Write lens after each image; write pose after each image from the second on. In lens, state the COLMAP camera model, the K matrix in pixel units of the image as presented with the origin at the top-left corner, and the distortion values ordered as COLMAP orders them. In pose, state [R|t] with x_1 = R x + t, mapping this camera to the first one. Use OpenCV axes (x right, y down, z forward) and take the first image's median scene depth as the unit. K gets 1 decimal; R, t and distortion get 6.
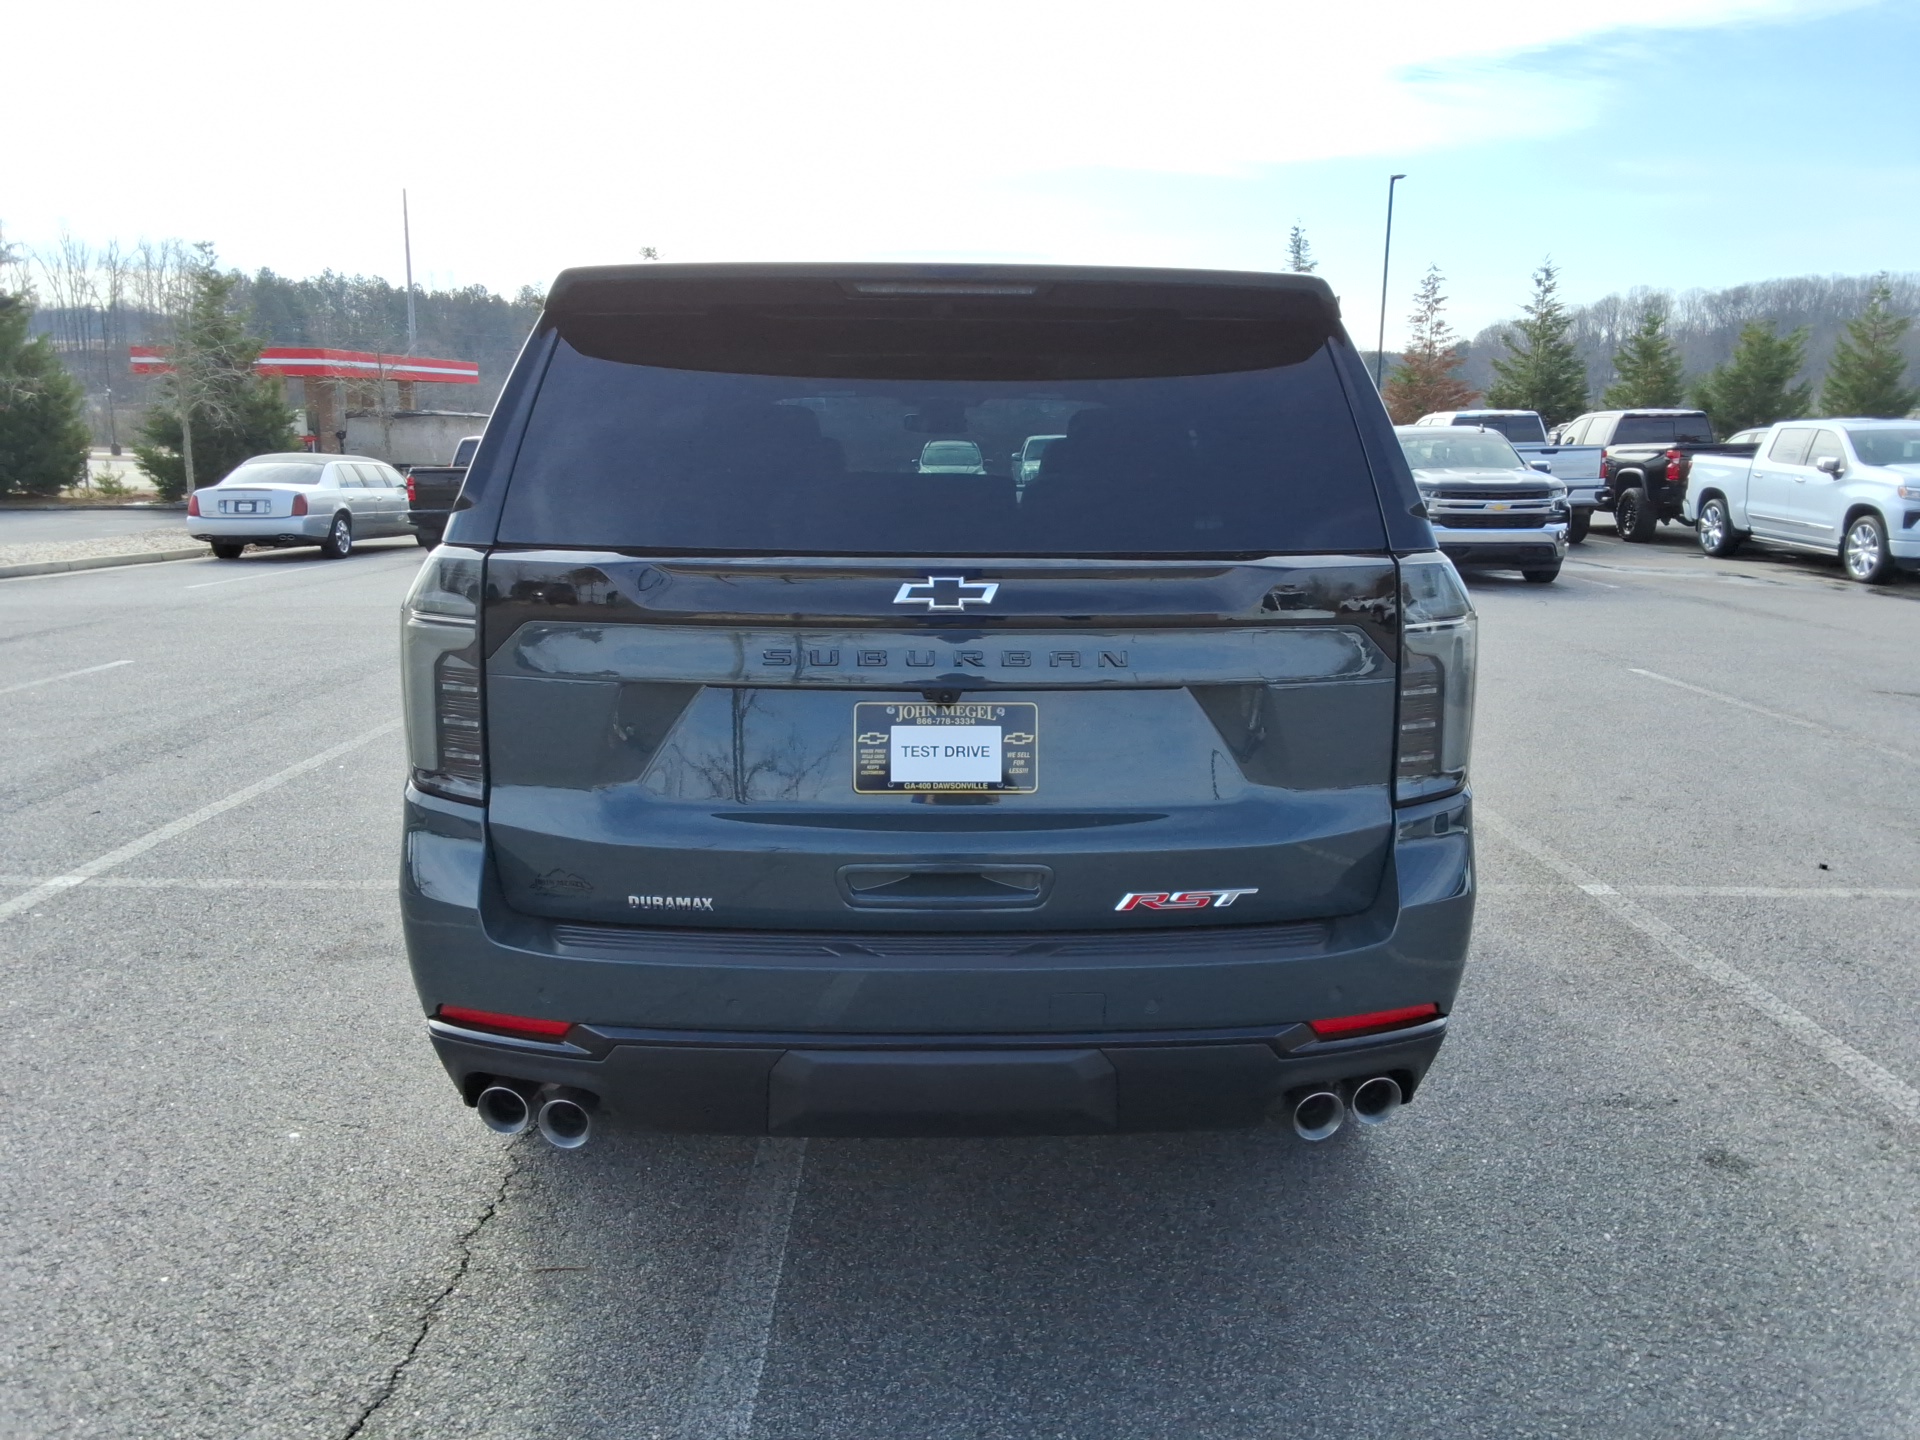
lens RADIAL K [[1527.1, 0, 978.0], [0, 1527.1, 698.6], [0, 0, 1]] dist [0.129283, -0.198772]
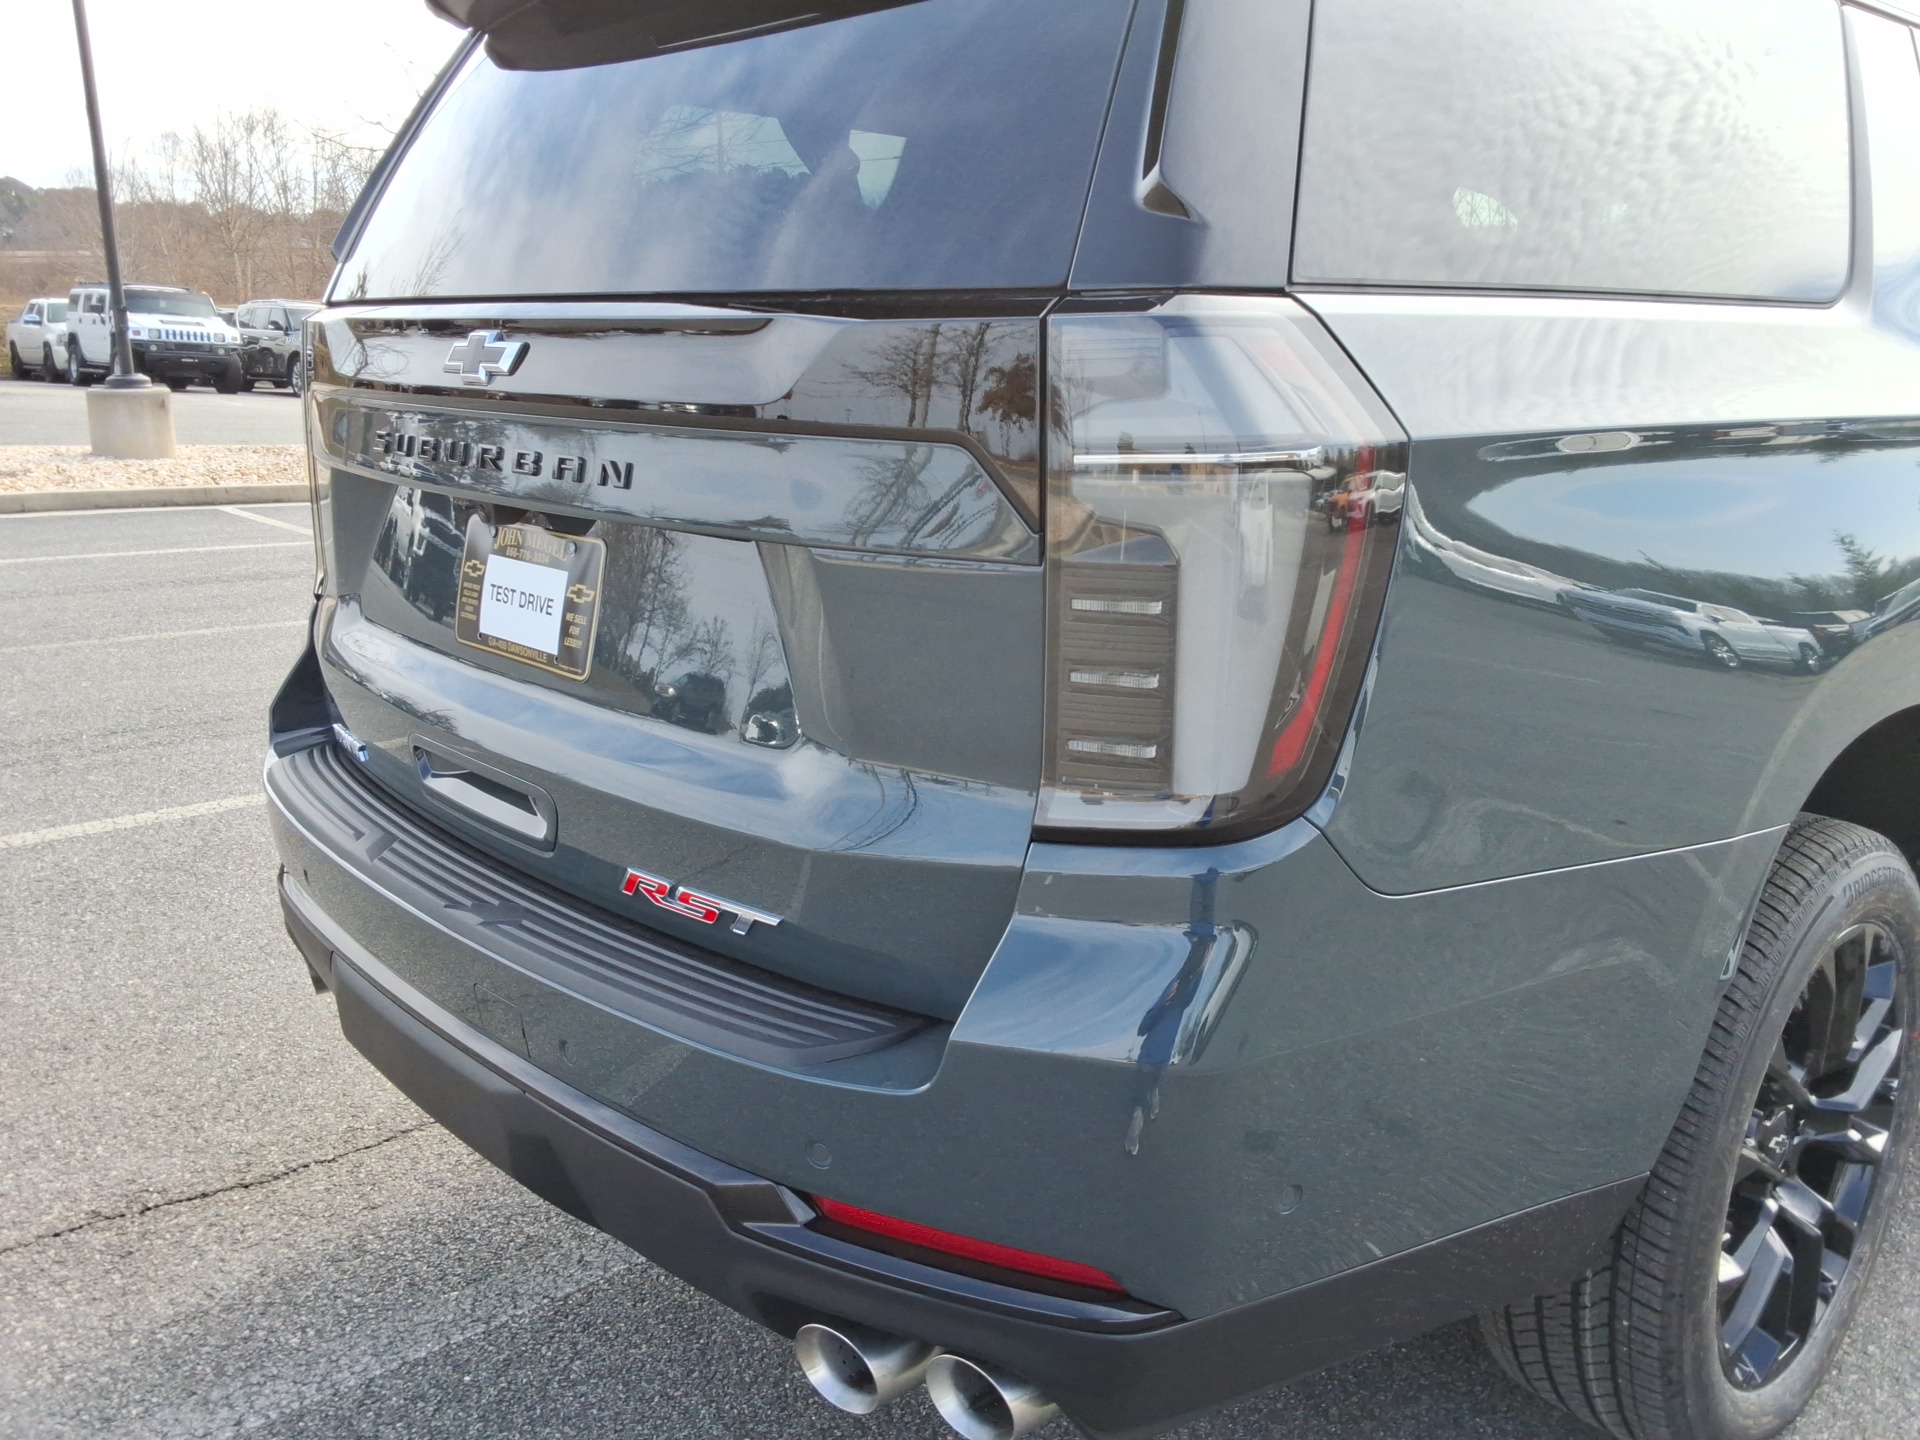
lens RADIAL K [[1527.1, 0, 978.0], [0, 1527.1, 698.6], [0, 0, 1]] dist [0.129283, -0.198772]
pose [[0.669020, 0.167227, -0.724187, 0.619005], [-0.128591, 0.985709, 0.108822, -0.022694], [0.732036, 0.020320, 0.680963, 0.681882]]
